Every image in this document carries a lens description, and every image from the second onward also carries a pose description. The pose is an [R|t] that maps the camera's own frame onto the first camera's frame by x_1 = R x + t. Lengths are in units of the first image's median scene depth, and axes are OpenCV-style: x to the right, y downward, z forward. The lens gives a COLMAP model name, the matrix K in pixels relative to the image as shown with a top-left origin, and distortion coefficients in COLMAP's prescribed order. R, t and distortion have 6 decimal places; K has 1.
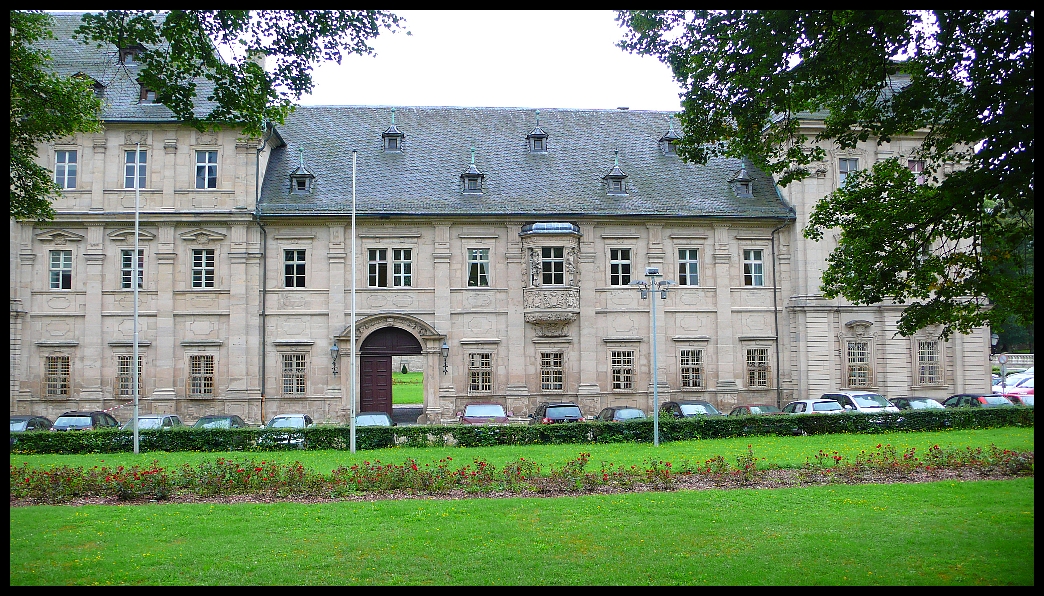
lens RADIAL K [[646.6, 0, 522.0], [0, 646.6, 298.0], [0, 0, 1]] dist [-0.063083, -0.000134]
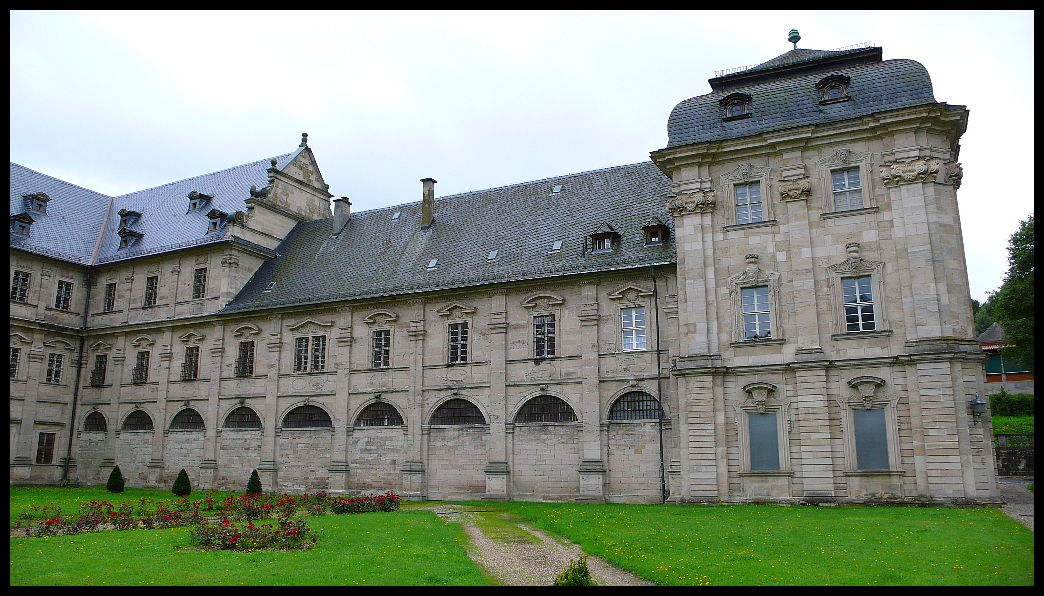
lens RADIAL K [[745.4, 0, 522.0], [0, 745.4, 298.0], [0, 0, 1]] dist [-0.092513, -0.000091]
pose [[0.867440, -0.089386, -0.489447, 0.450235], [0.049254, 0.994325, -0.094298, -0.002175], [0.495098, 0.057690, 0.866920, 0.044020]]
